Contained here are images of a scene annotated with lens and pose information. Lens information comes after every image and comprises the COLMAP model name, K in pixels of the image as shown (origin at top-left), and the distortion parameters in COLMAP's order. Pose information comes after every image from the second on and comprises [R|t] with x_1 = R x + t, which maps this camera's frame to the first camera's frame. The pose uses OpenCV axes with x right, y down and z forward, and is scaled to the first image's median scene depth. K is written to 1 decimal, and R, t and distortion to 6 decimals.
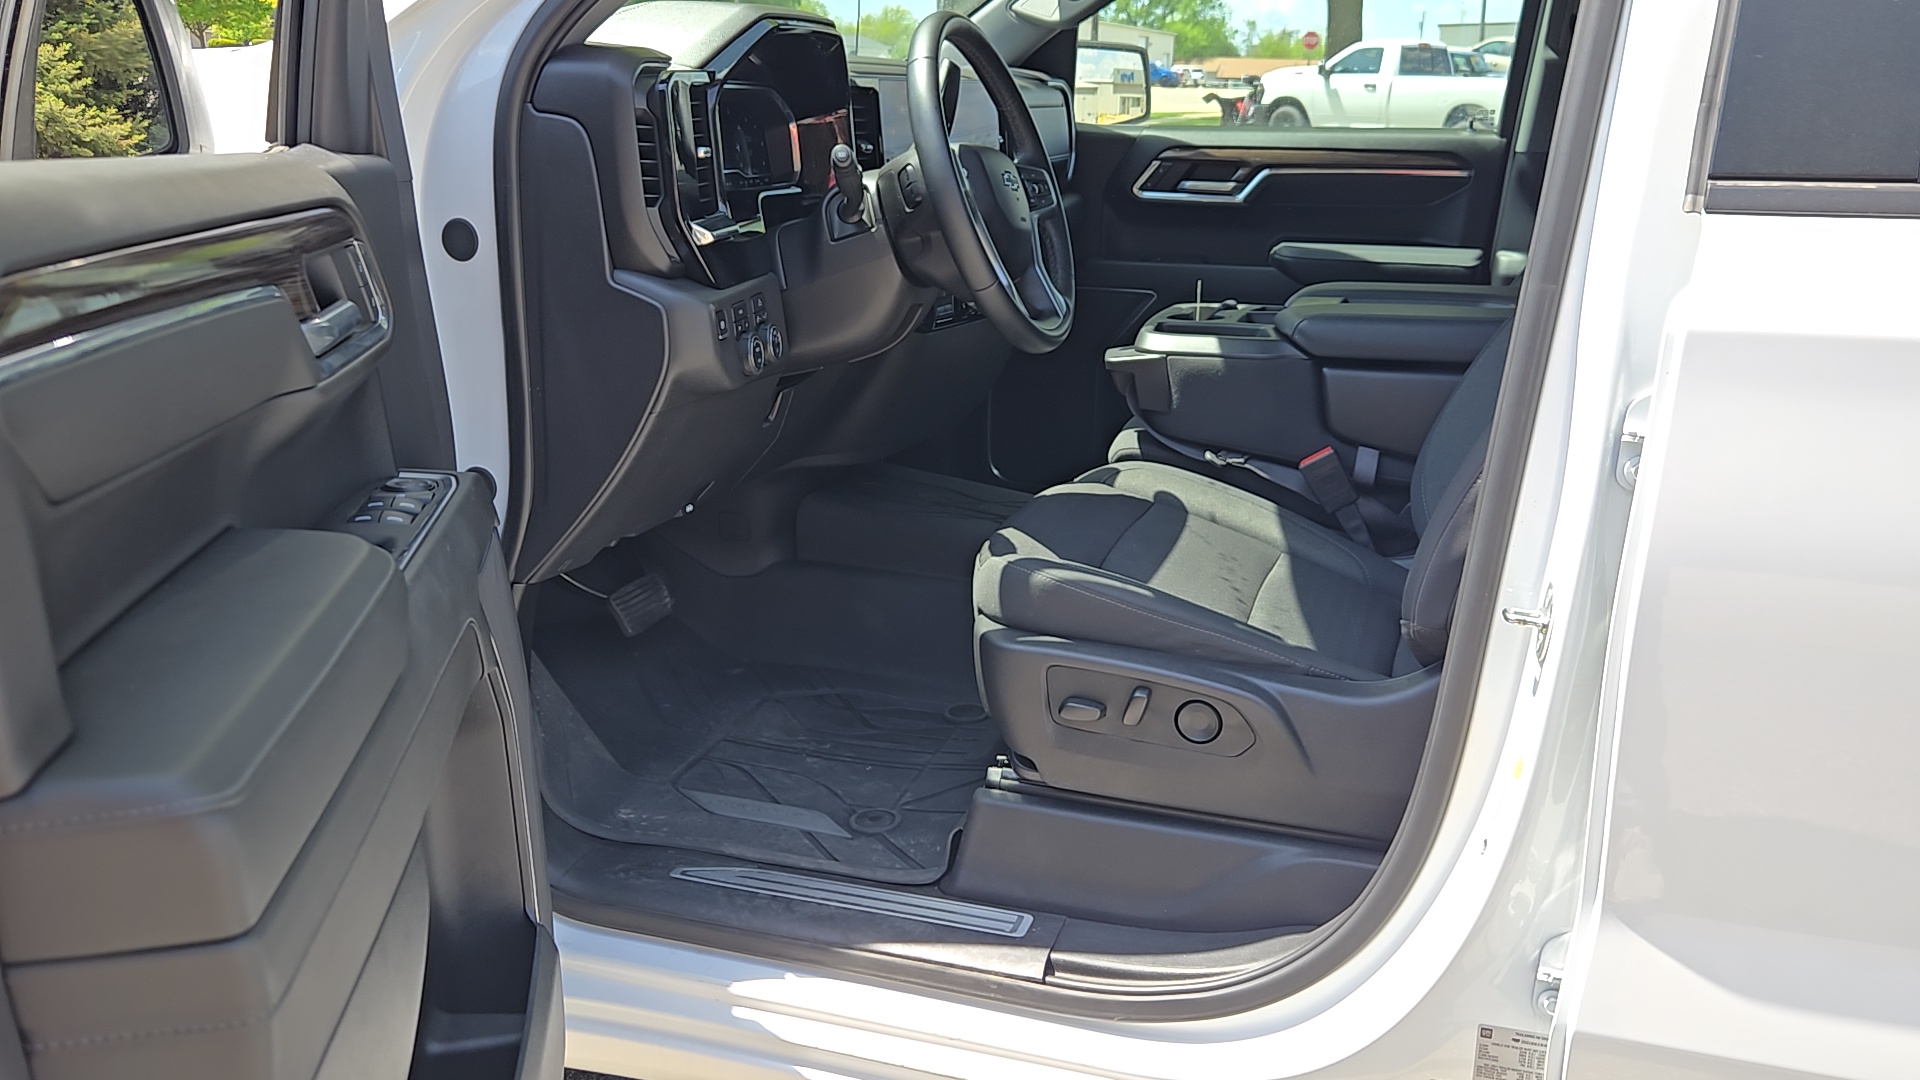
lens RADIAL K [[1607.6, 0, 991.7], [0, 1607.6, 548.1], [0, 0, 1]] dist [0.015883, -0.019249]
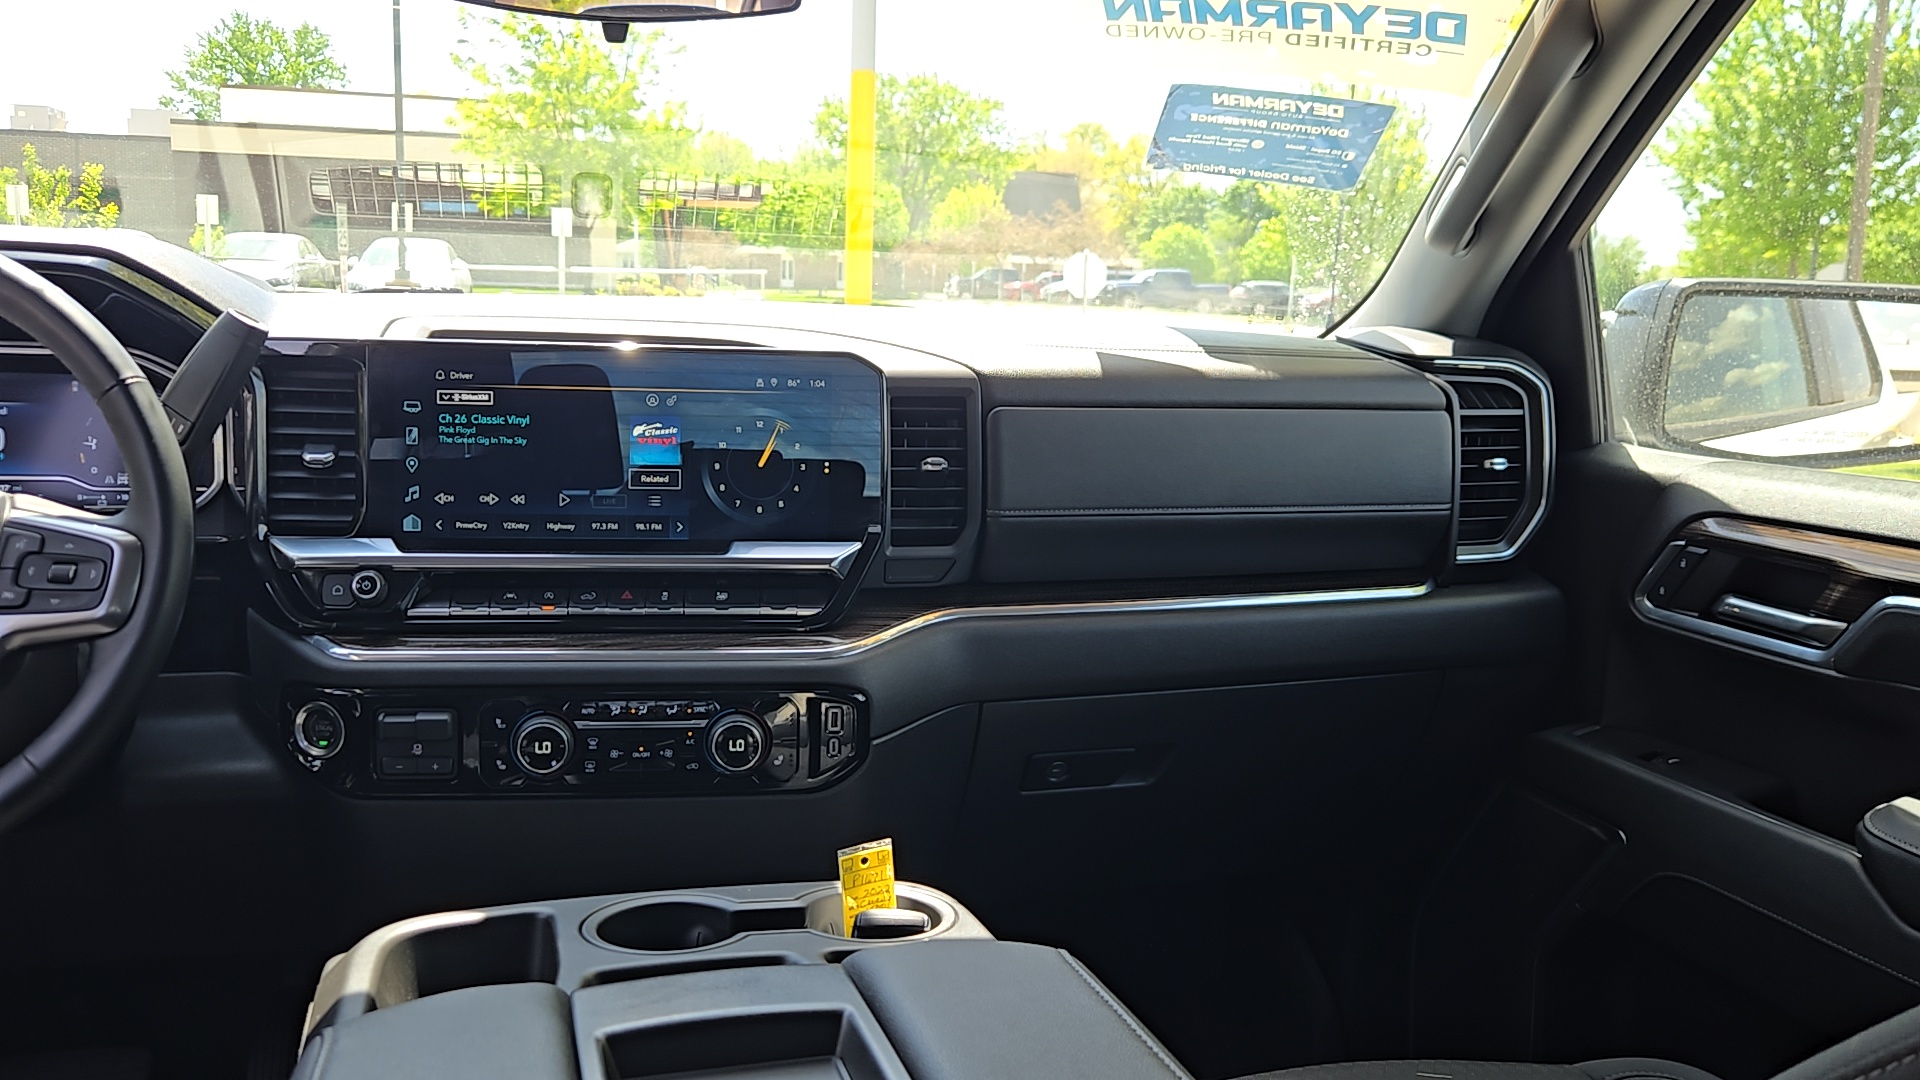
lens RADIAL K [[1607.6, 0, 955.8], [0, 1607.6, 555.3], [0, 0, 1]] dist [0.015883, -0.019249]
pose [[0.521330, 0.133385, -0.842866, 0.548959], [-0.250213, 0.968190, -0.001545, -0.278387], [0.815848, 0.211701, 0.538121, 0.903864]]
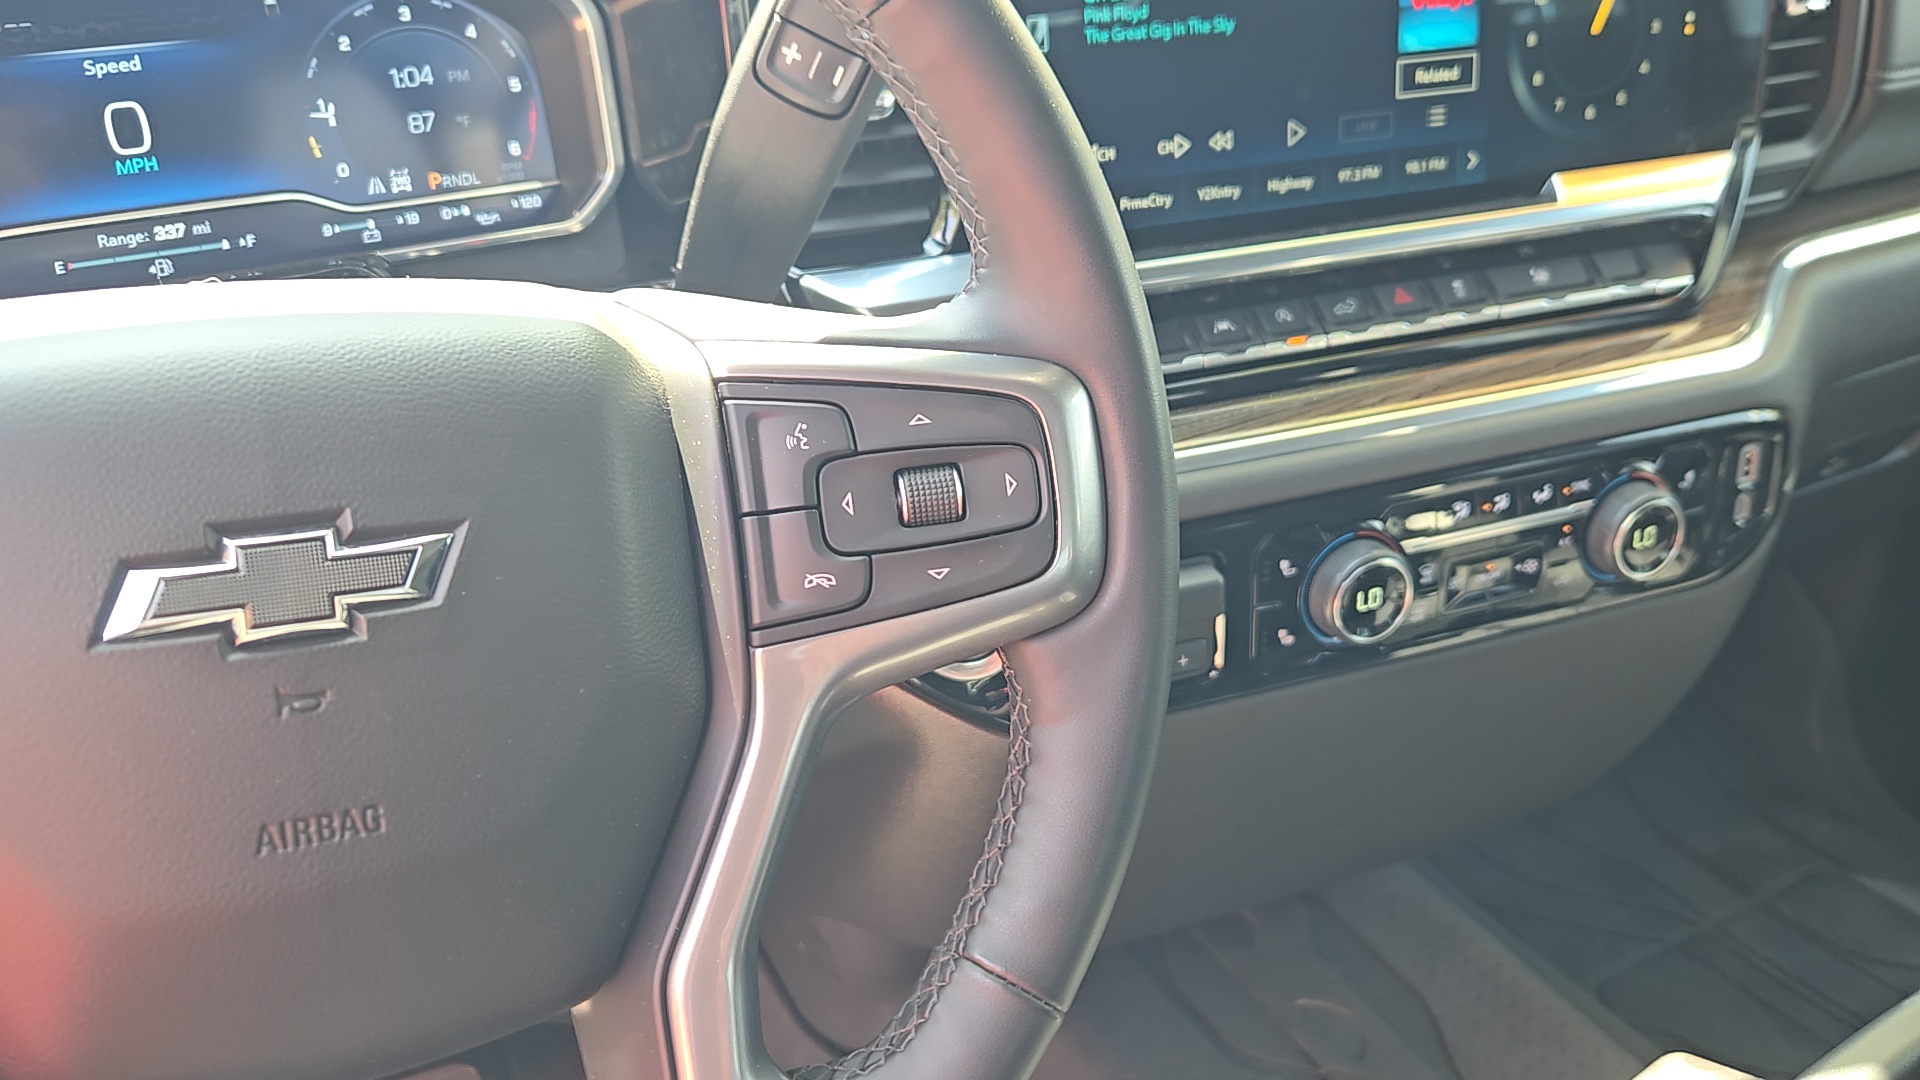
lens RADIAL K [[1607.6, 0, 936.8], [0, 1607.6, 526.1], [0, 0, 1]] dist [0.015883, -0.019249]
pose [[0.694168, 0.254233, -0.673421, 0.145118], [-0.148616, 0.966013, 0.211499, -0.244075], [0.704303, -0.046735, 0.708359, 0.822517]]
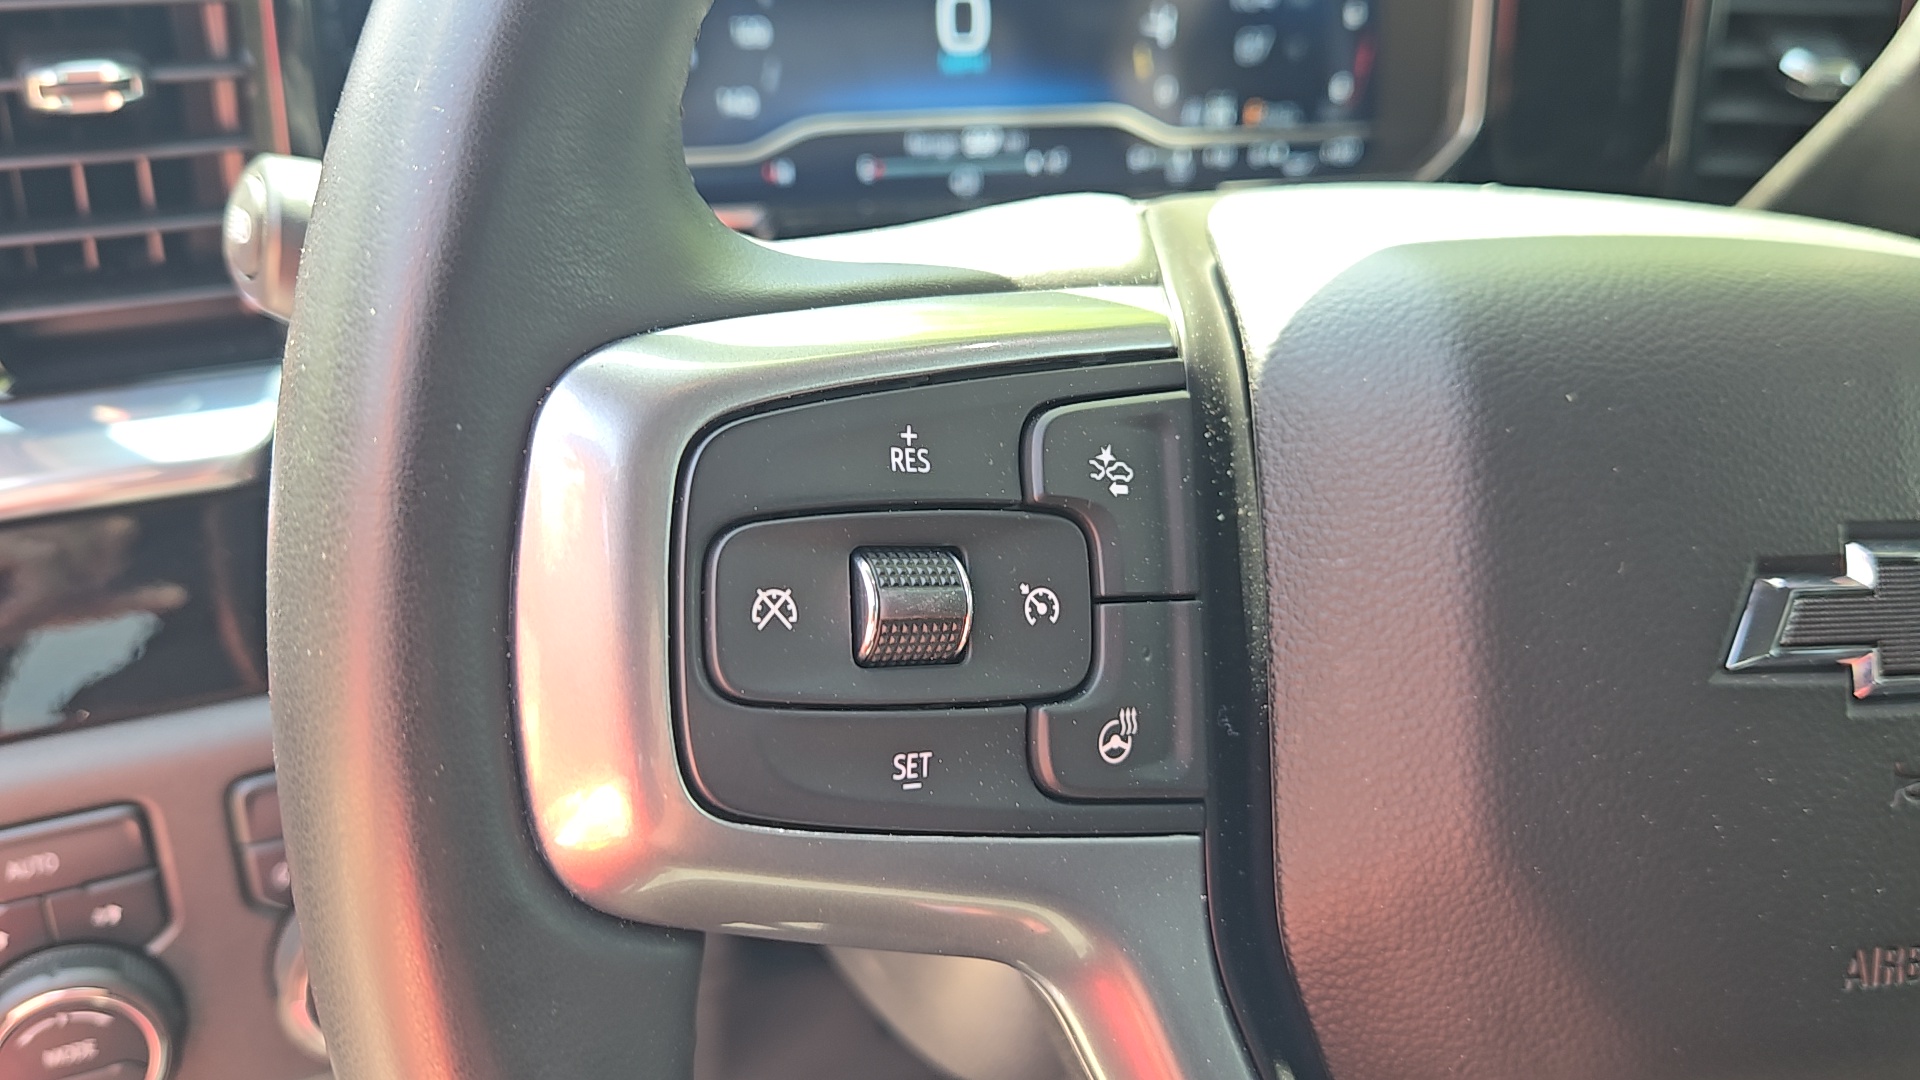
lens RADIAL K [[1607.6, 0, 958.9], [0, 1607.6, 525.6], [0, 0, 1]] dist [0.015883, -0.019249]
pose [[0.586477, 0.334550, -0.737645, 0.047891], [-0.245662, 0.941284, 0.231590, -0.214581], [0.771812, 0.045390, 0.634228, 0.771064]]
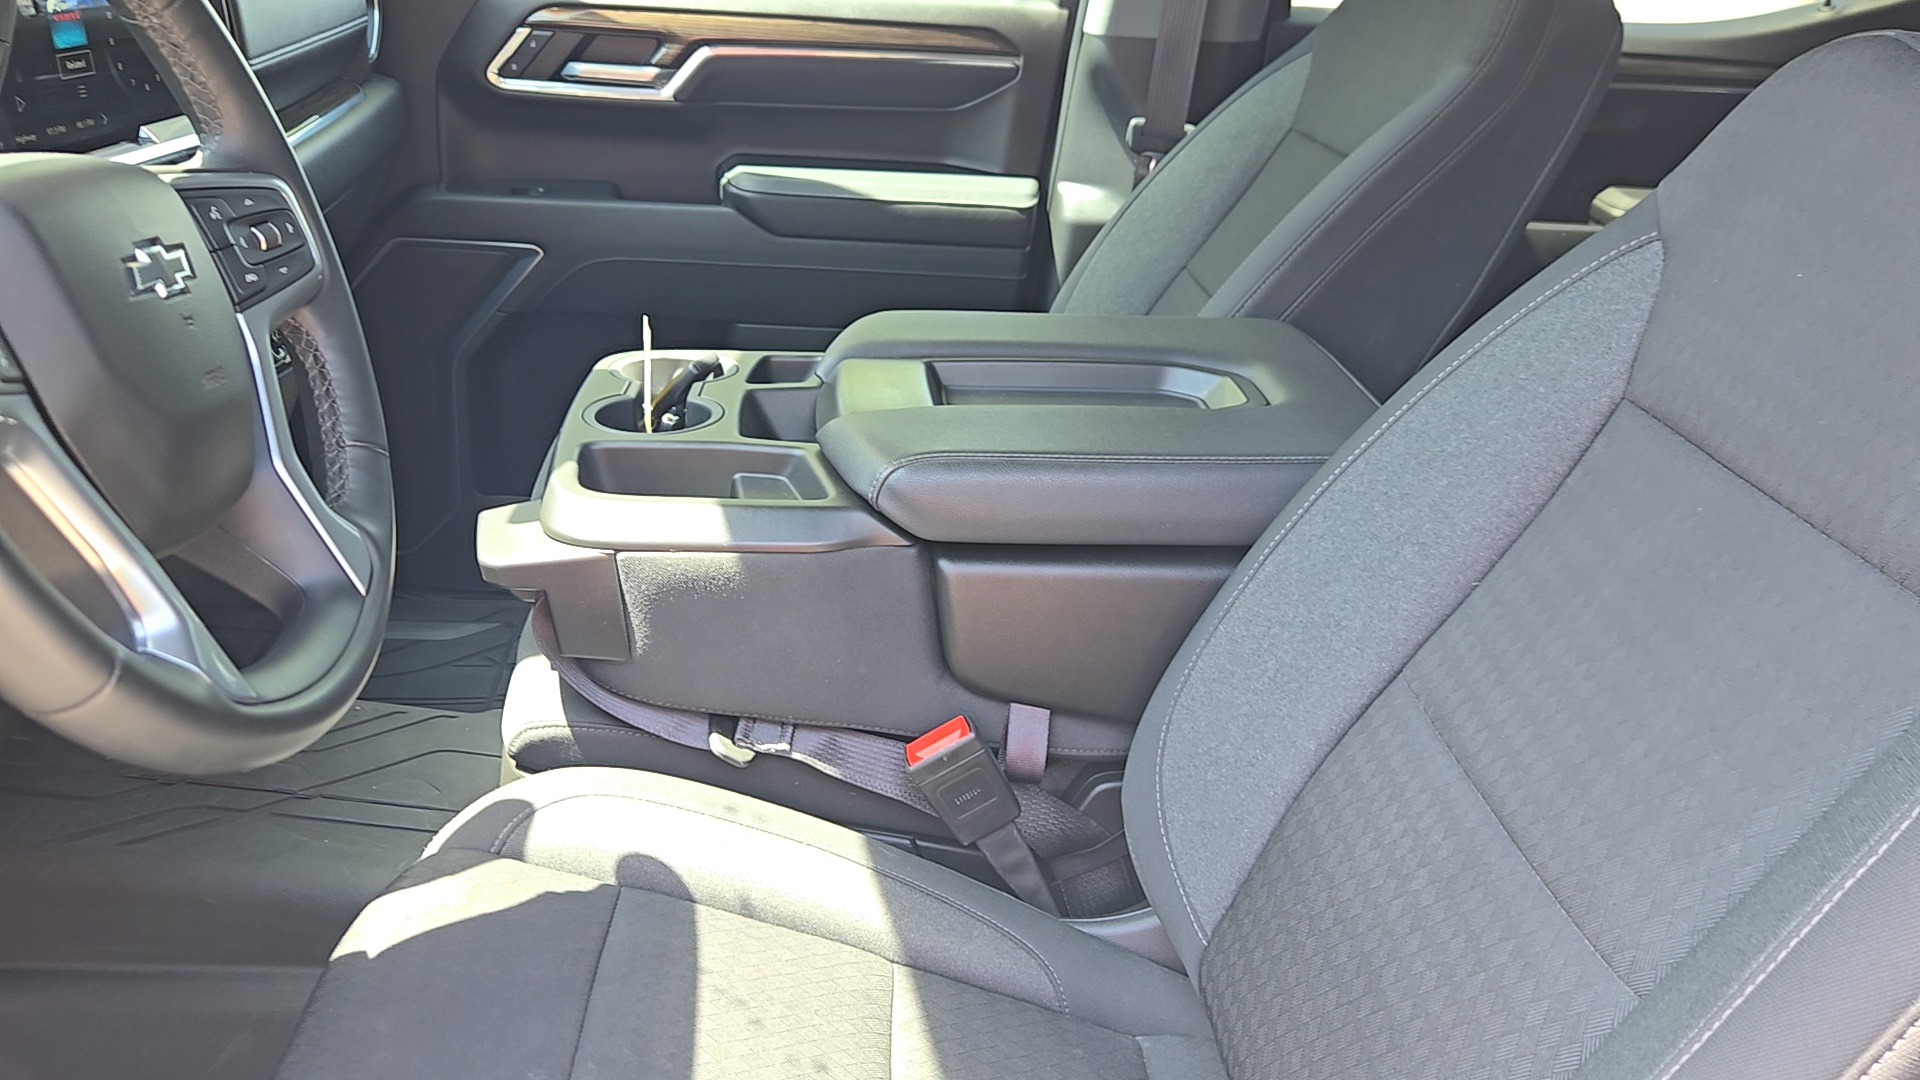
lens RADIAL K [[1607.6, 0, 959.0], [0, 1607.6, 542.7], [0, 0, 1]] dist [0.015883, -0.019249]
pose [[0.933423, -0.094326, 0.346157, 0.040990], [0.050425, 0.989735, 0.133725, -0.182325], [-0.355218, -0.107366, 0.928597, 0.538046]]
